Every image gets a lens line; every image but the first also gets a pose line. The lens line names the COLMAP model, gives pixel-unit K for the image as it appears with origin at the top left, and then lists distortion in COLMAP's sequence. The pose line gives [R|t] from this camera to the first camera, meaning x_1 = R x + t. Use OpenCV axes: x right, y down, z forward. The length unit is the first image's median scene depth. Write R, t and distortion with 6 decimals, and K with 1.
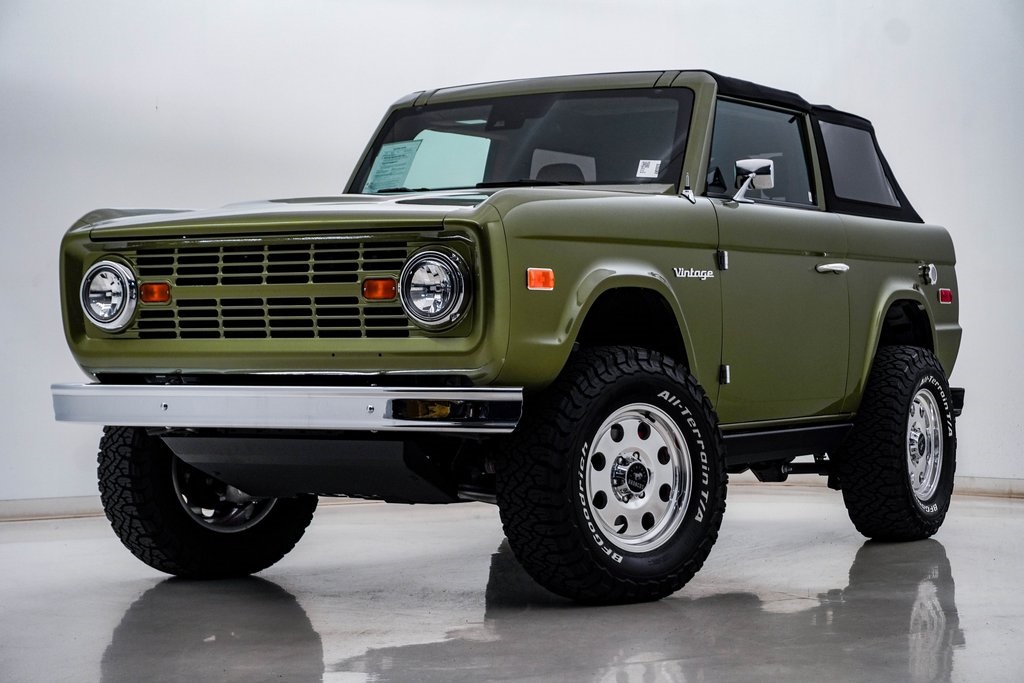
lens RADIAL K [[2176.2, 0, 508.9], [0, 2176.2, 347.8], [0, 0, 1]] dist [-0.004500, 0.351384]
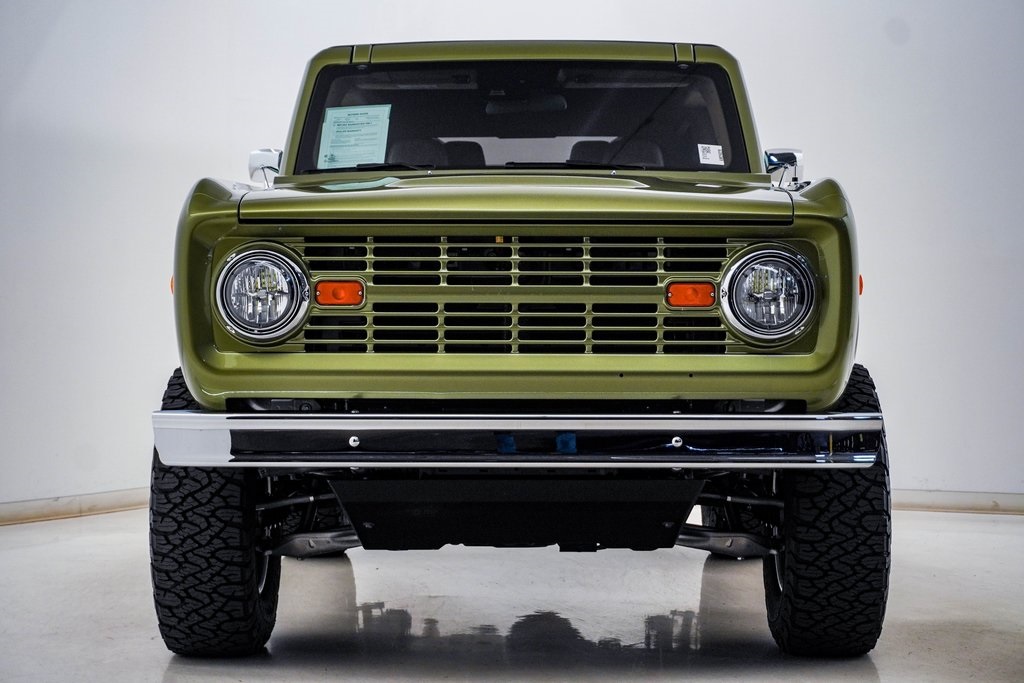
lens RADIAL K [[2176.2, 0, 508.9], [0, 2176.2, 347.8], [0, 0, 1]] dist [-0.004500, 0.351384]
pose [[0.874312, -0.000338, 0.485365, -0.487420], [-0.005106, 0.999938, 0.009895, -0.014017], [-0.485338, -0.011130, 0.874256, 0.303017]]
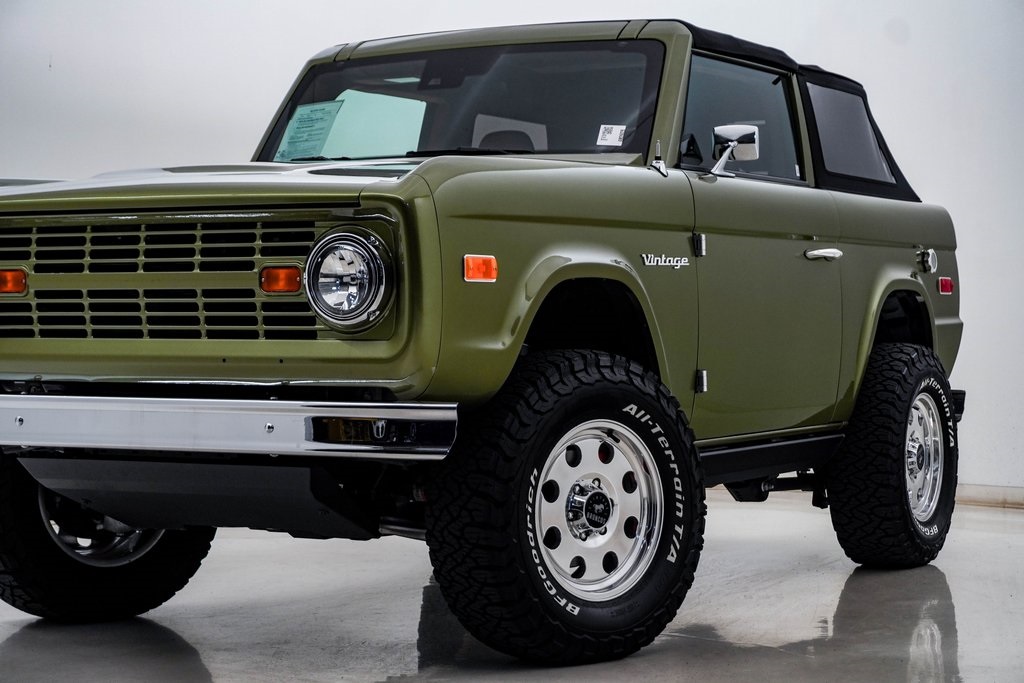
lens RADIAL K [[2176.2, 0, 508.9], [0, 2176.2, 347.8], [0, 0, 1]] dist [-0.004500, 0.351384]
pose [[0.999692, 0.004398, 0.024417, 0.005188], [-0.004657, 0.999933, 0.010568, -0.010058], [-0.024369, -0.010679, 0.999646, 0.180337]]
